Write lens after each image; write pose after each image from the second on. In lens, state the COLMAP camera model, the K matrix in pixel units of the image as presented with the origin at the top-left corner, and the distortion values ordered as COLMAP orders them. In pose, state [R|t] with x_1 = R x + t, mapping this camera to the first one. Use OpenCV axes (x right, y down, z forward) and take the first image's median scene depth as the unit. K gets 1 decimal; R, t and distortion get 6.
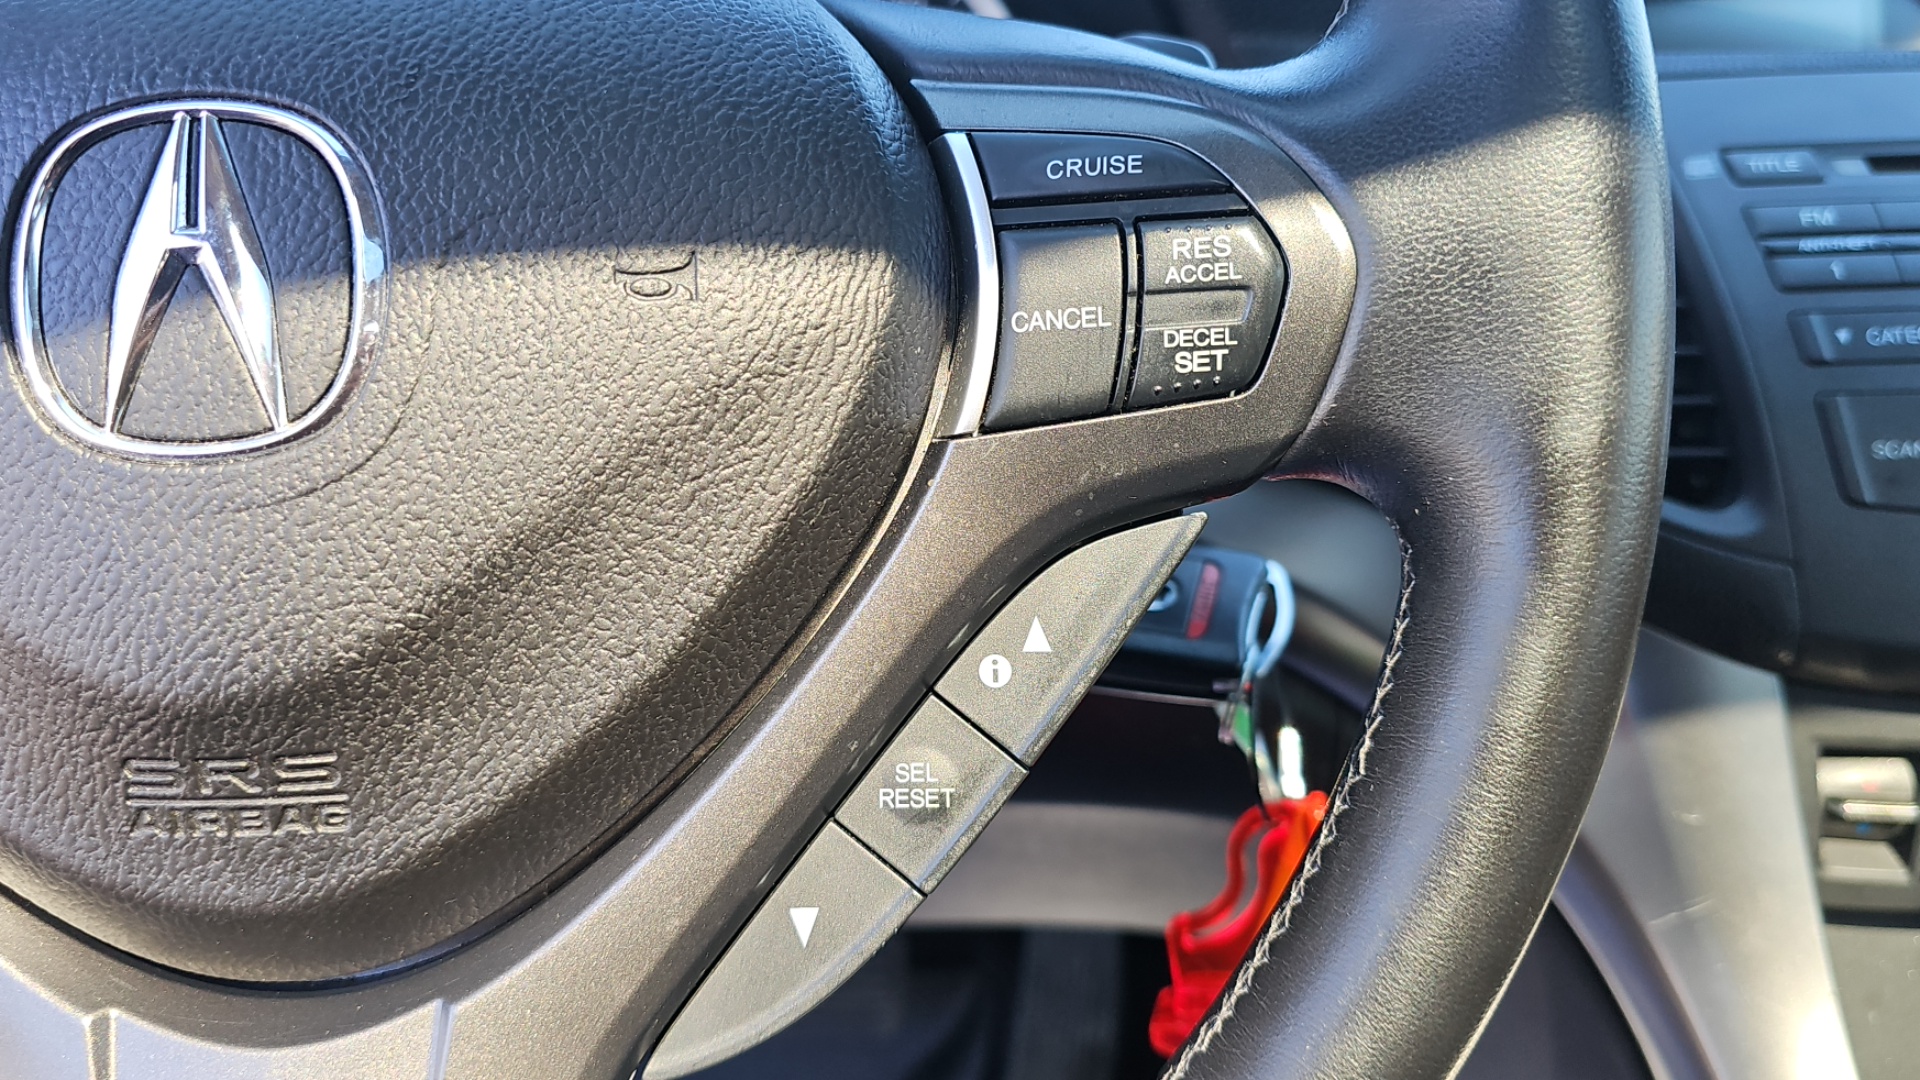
lens RADIAL K [[1466.9, 0, 956.5], [0, 1466.9, 544.0], [0, 0, 1]] dist [-0.004216, -0.001669]
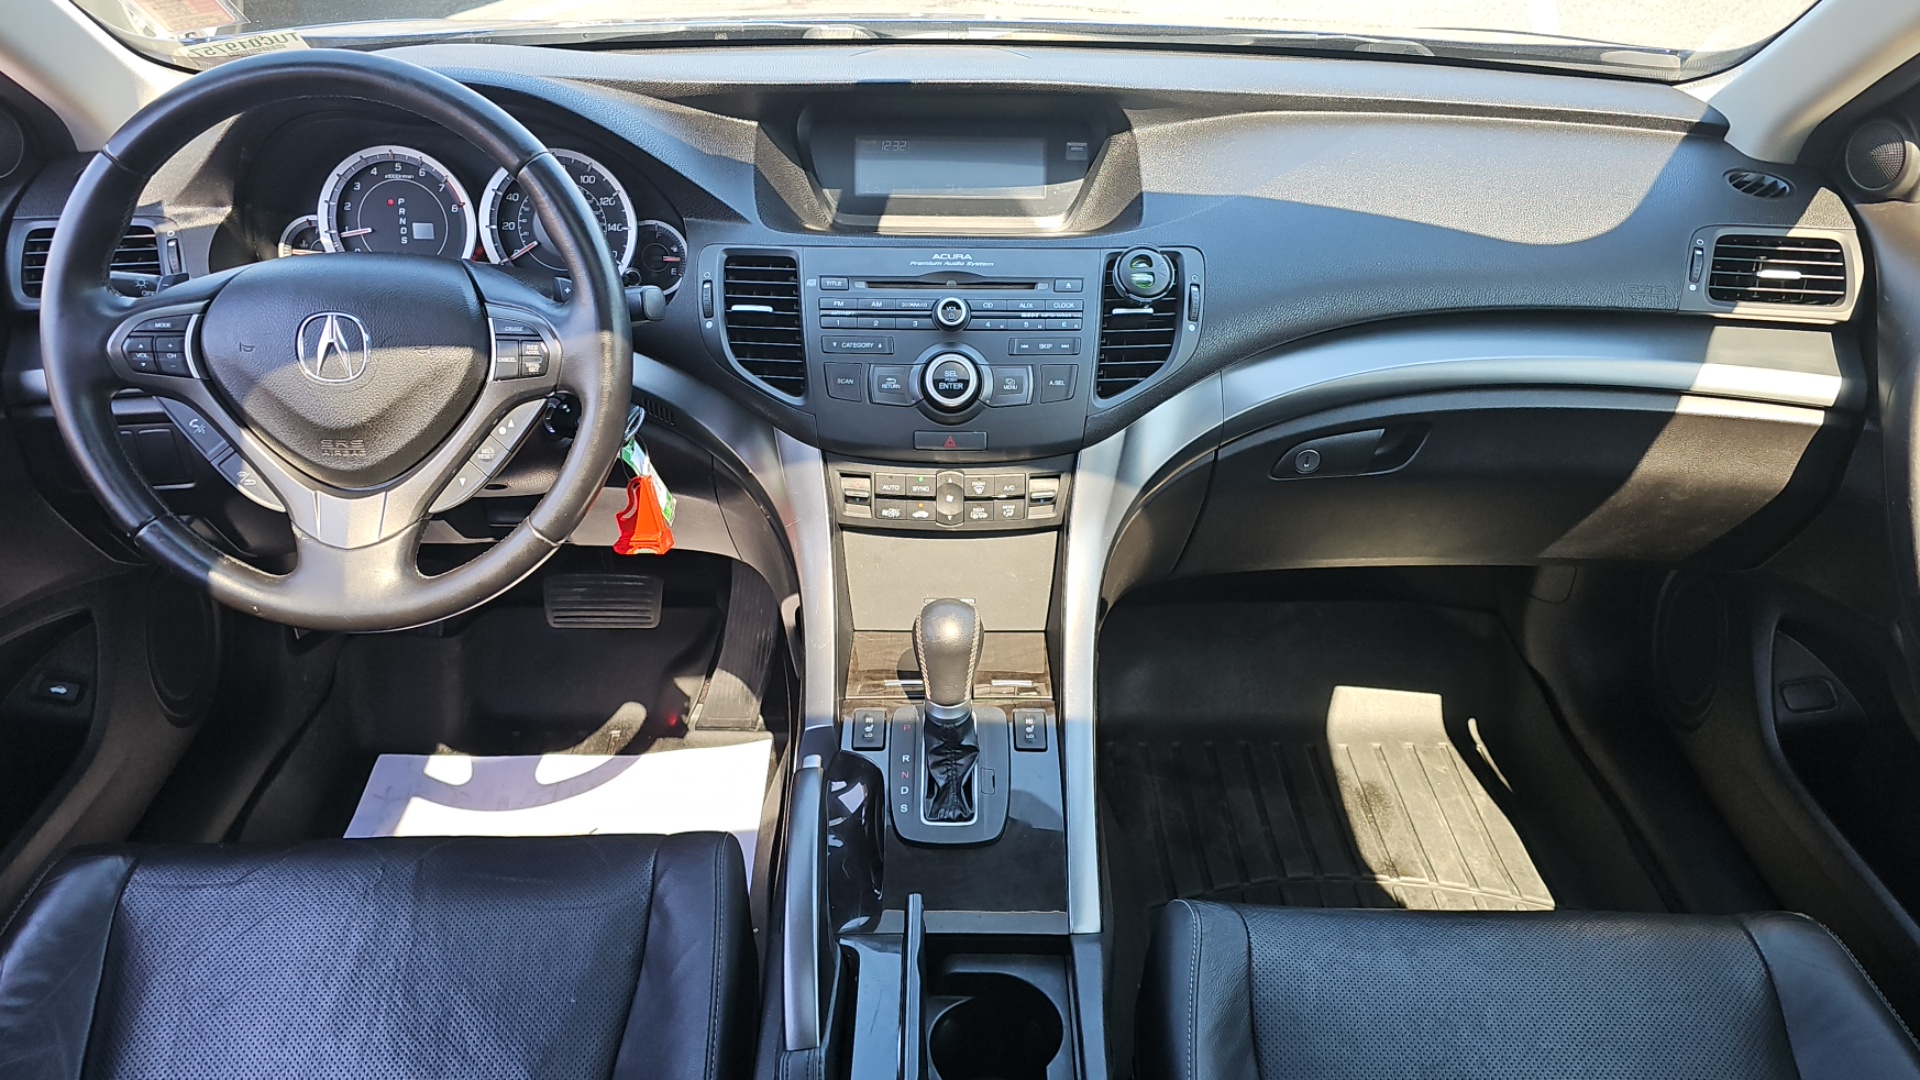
lens RADIAL K [[1395.0, 0, 960.0], [0, 1395.0, 540.0], [0, 0, 1]] dist [0.068771, -0.092660]
pose [[0.999123, 0.041720, -0.003632, 1.697200], [-0.040878, 0.990428, 0.131839, -0.245822], [0.009098, -0.131575, 0.991264, -3.912341]]
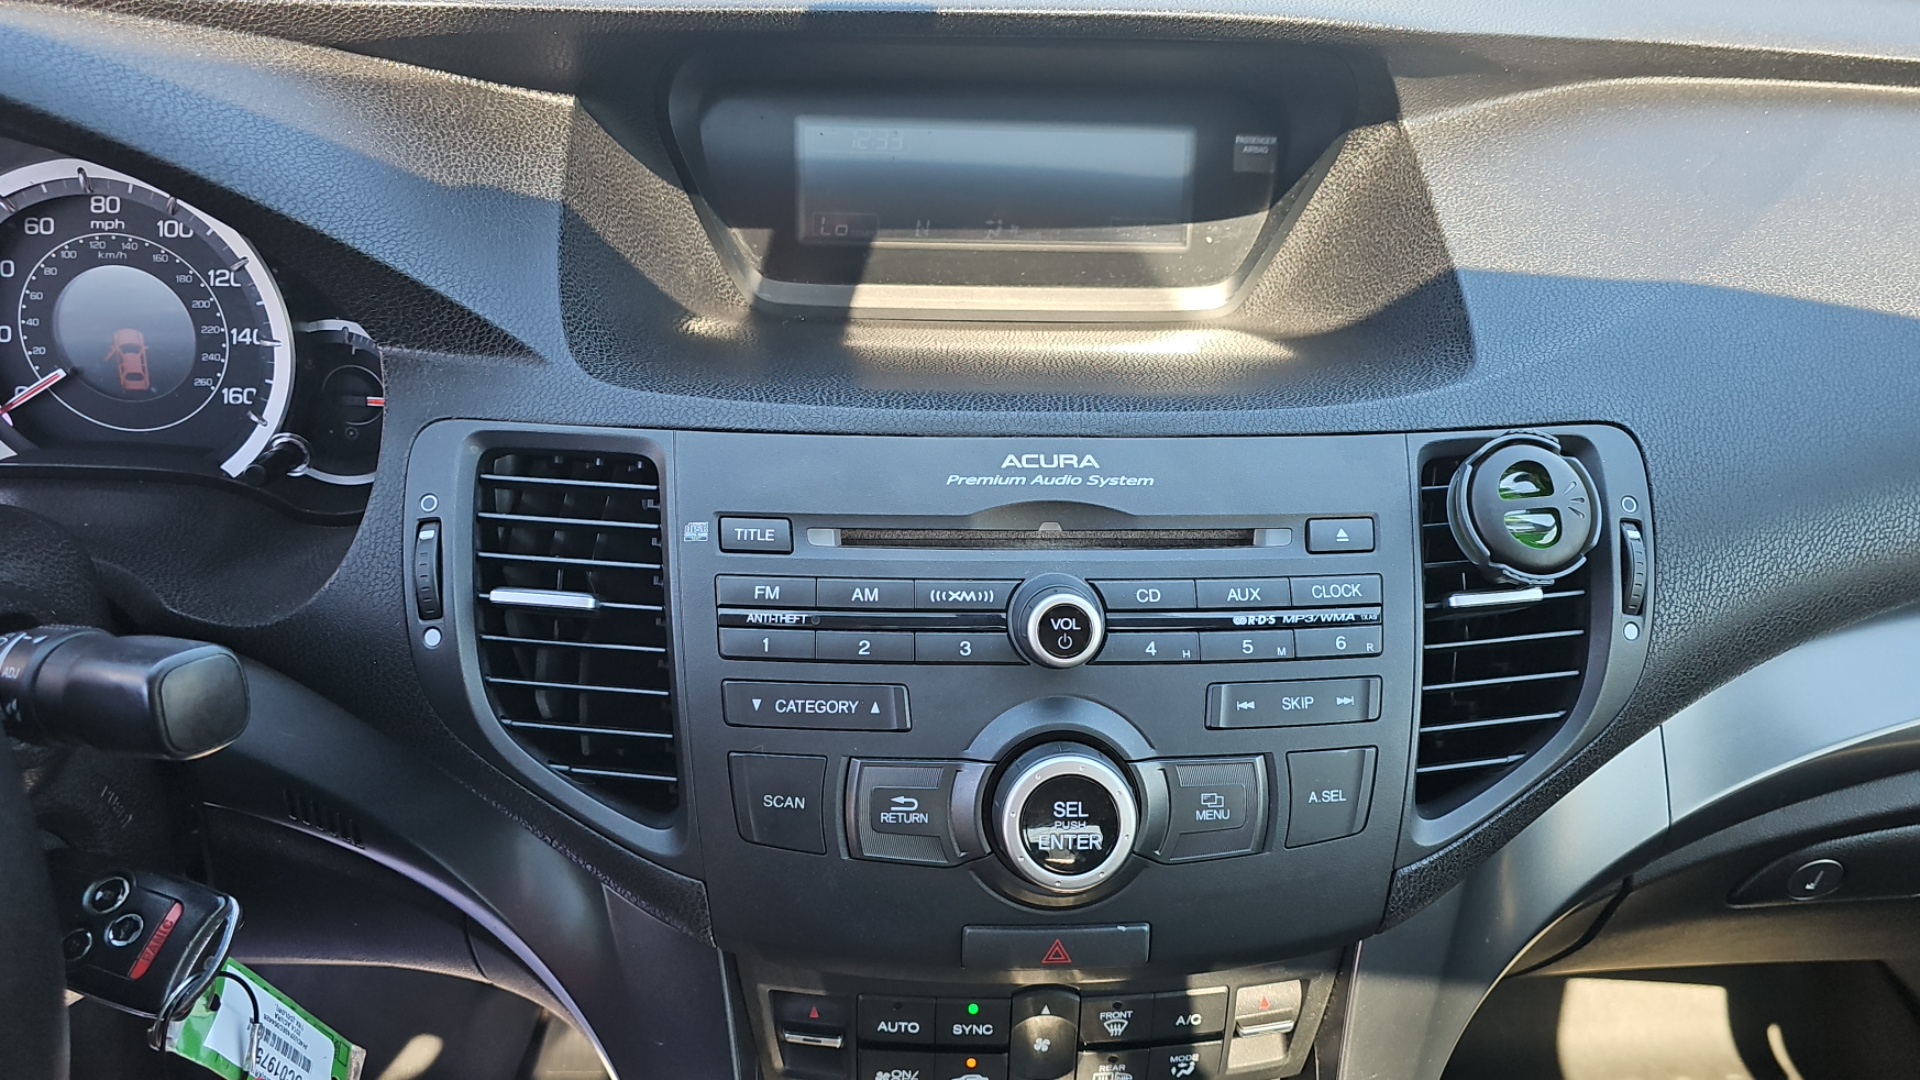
lens RADIAL K [[1460.9, 0, 974.8], [0, 1460.9, 530.2], [0, 0, 1]] dist [-0.005681, -0.004852]
pose [[0.997636, 0.037569, 0.057540, 1.330371], [-0.047377, 0.982544, 0.179897, -0.963377], [-0.049777, -0.182198, 0.982001, -0.361522]]
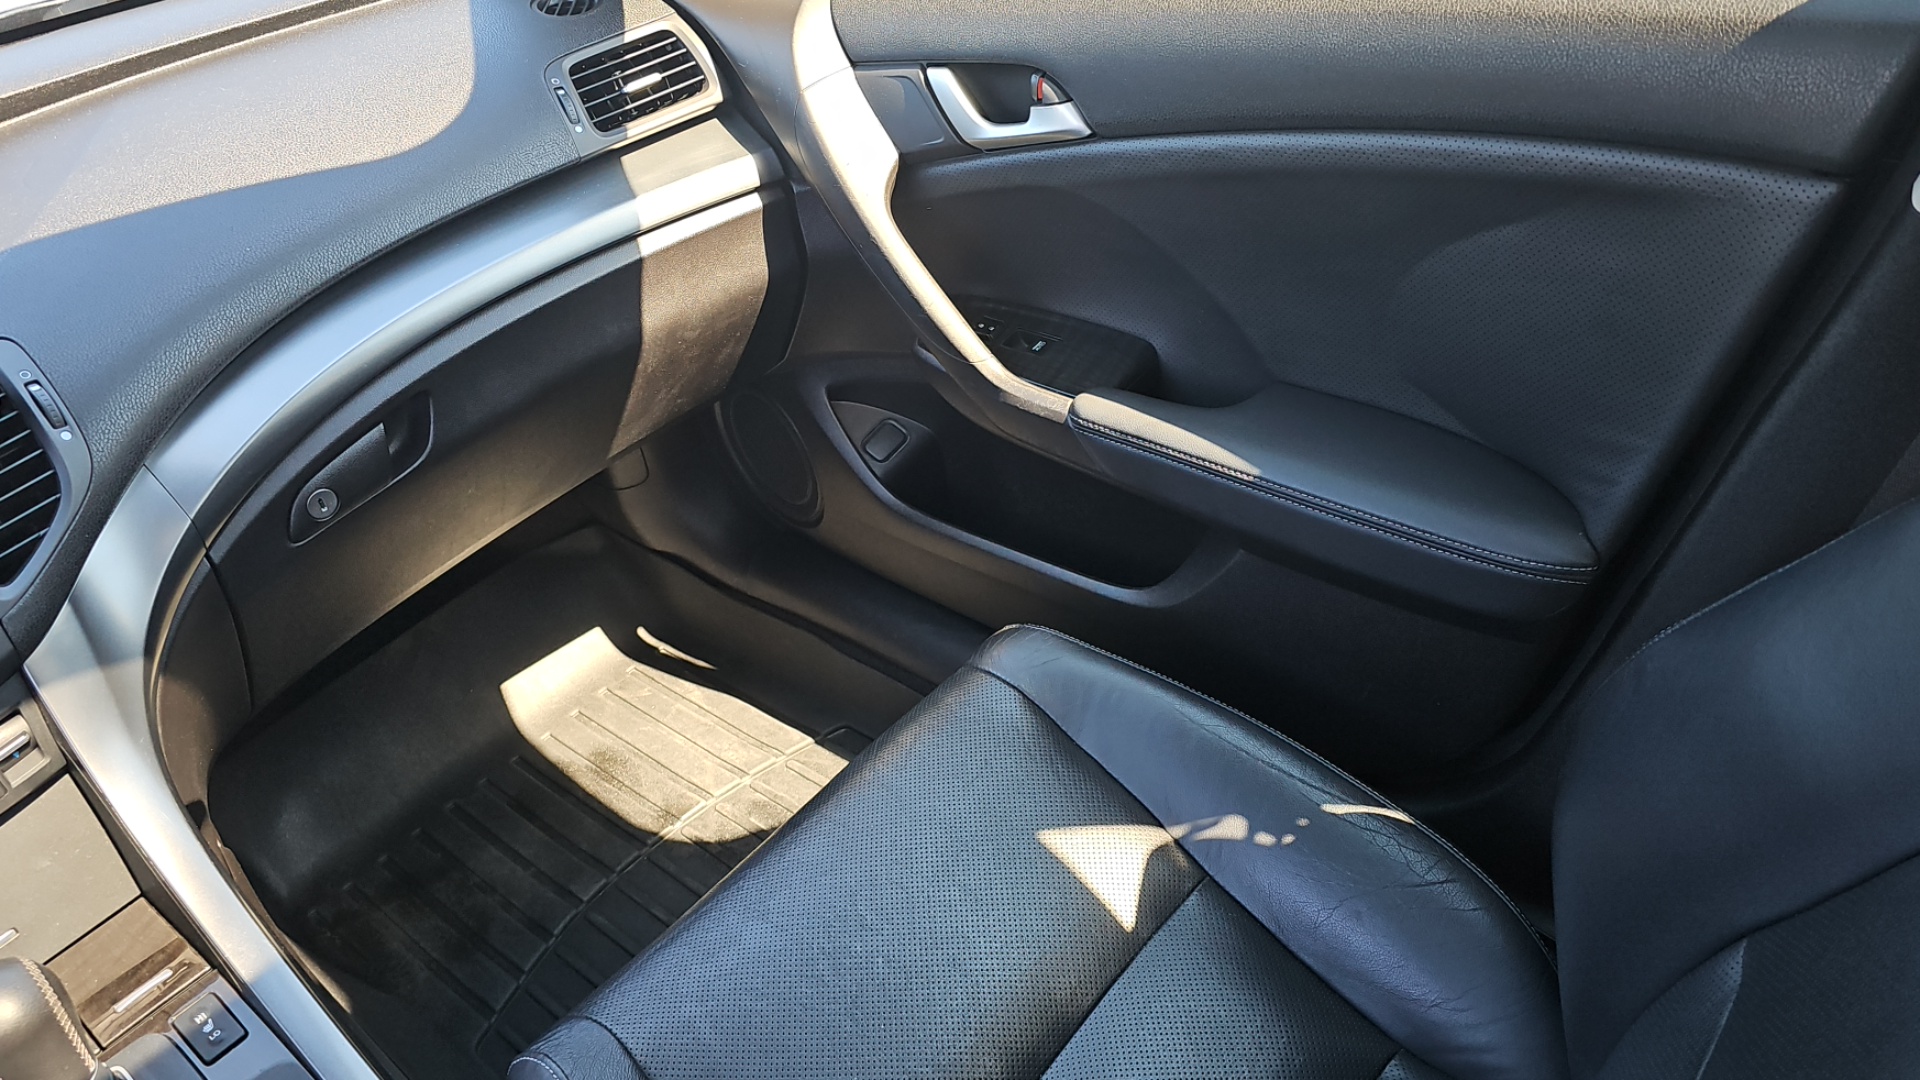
lens RADIAL K [[1378.0, 0, 959.2], [0, 1378.0, 549.0], [0, 0, 1]] dist [0.065142, -0.082616]
pose [[0.668475, -0.508352, 0.542880, 1.950173], [0.399022, 0.861128, 0.315024, -0.349884], [-0.627632, 0.006036, 0.778487, -2.949043]]
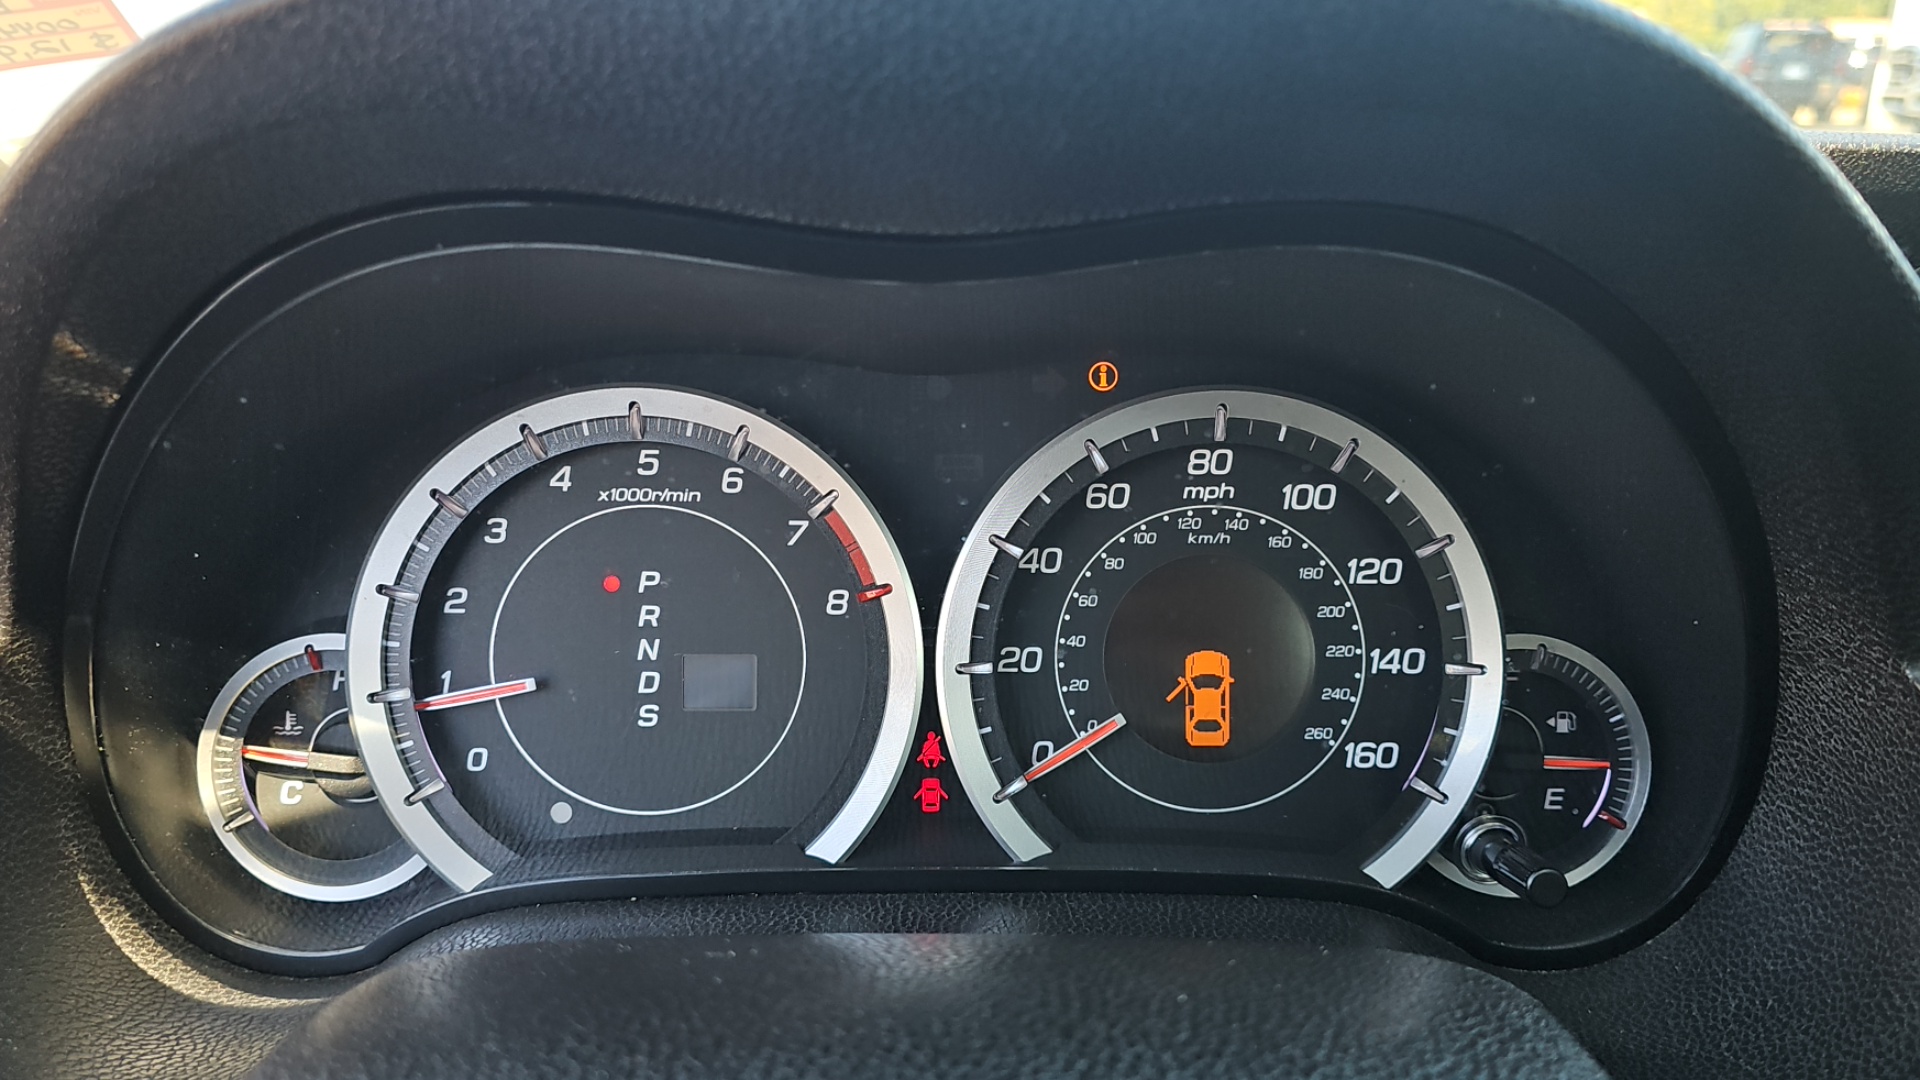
lens RADIAL K [[1395.0, 0, 960.0], [0, 1395.0, 540.0], [0, 0, 1]] dist [0.068771, -0.092660]
pose [[0.999330, 0.032308, -0.017192, -0.498154], [-0.033406, 0.997131, -0.067925, -0.764859], [0.014948, 0.068453, 0.997542, 0.830718]]
